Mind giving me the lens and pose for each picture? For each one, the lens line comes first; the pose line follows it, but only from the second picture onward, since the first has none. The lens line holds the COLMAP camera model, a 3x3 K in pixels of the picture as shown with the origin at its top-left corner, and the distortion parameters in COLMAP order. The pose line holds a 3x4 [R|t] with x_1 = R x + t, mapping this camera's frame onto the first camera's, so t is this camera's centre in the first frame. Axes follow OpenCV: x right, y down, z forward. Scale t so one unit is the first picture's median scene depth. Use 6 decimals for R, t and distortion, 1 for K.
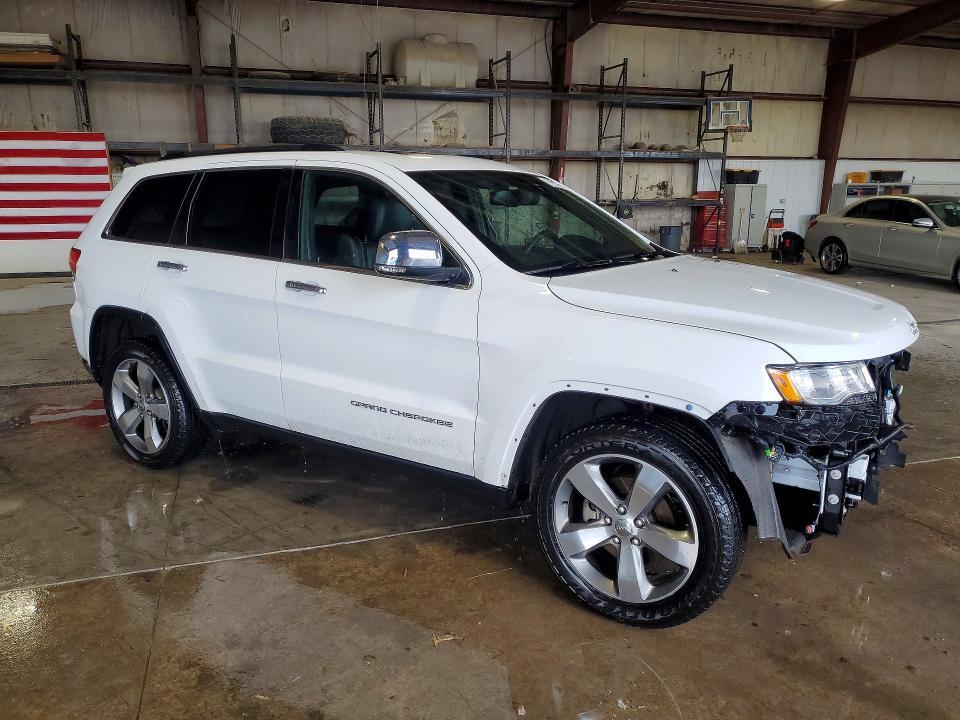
lens RADIAL K [[761.6, 0, 480.0], [0, 761.6, 360.0], [0, 0, 1]] dist [0.052679, 0.002039]
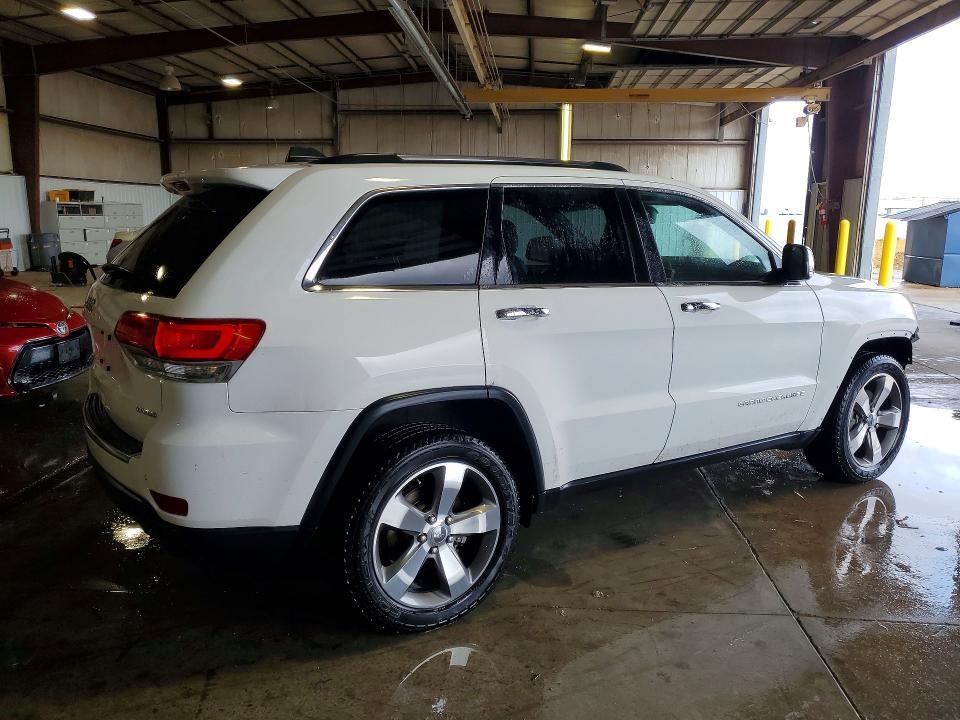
lens RADIAL K [[755.6, 0, 480.0], [0, 755.6, 360.0], [0, 0, 1]] dist [0.005607, 0.002724]
pose [[0.392076, -0.178975, 0.902355, -0.242882], [0.195657, 0.974673, 0.108305, -0.037039], [-0.898885, 0.134088, 0.417164, 0.167600]]
